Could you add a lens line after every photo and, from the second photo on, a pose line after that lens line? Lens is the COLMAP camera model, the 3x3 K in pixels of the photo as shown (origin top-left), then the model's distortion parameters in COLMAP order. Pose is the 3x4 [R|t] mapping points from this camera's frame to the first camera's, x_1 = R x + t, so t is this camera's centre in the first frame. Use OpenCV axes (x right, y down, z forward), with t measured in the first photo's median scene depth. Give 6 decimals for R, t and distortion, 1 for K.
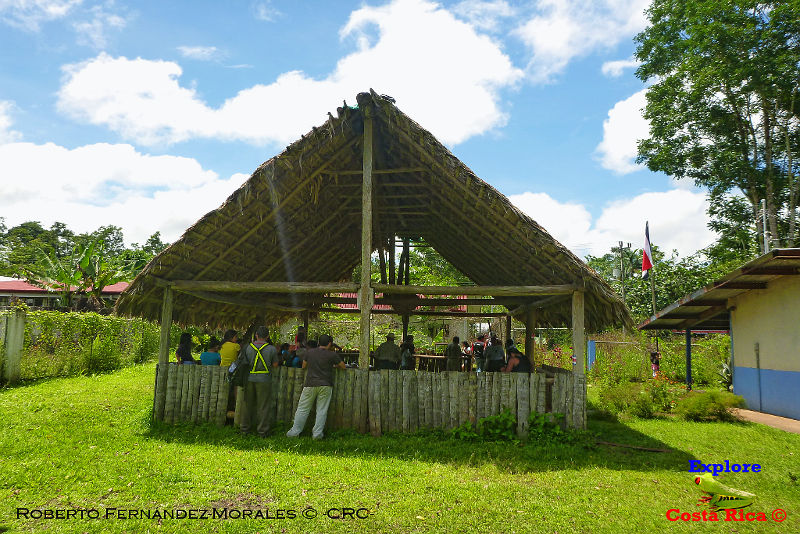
lens RADIAL K [[652.1, 0, 400.0], [0, 652.1, 267.0], [0, 0, 1]] dist [-0.008975, -0.005041]
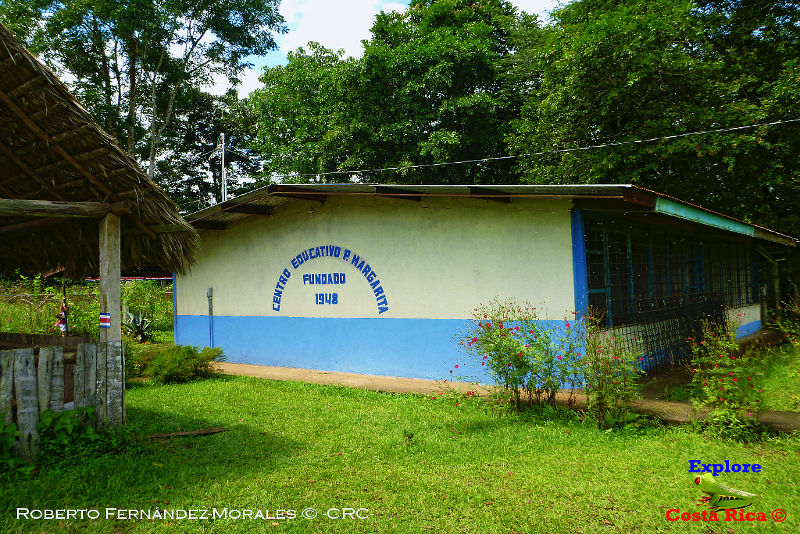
lens RADIAL K [[652.1, 0, 400.0], [0, 652.1, 267.0], [0, 0, 1]] dist [-0.008975, -0.005041]
pose [[0.571963, -0.011999, 0.820191, -0.093462], [-0.048117, 0.997680, 0.048151, 0.045883], [-0.818867, -0.067006, 0.570059, 0.401886]]
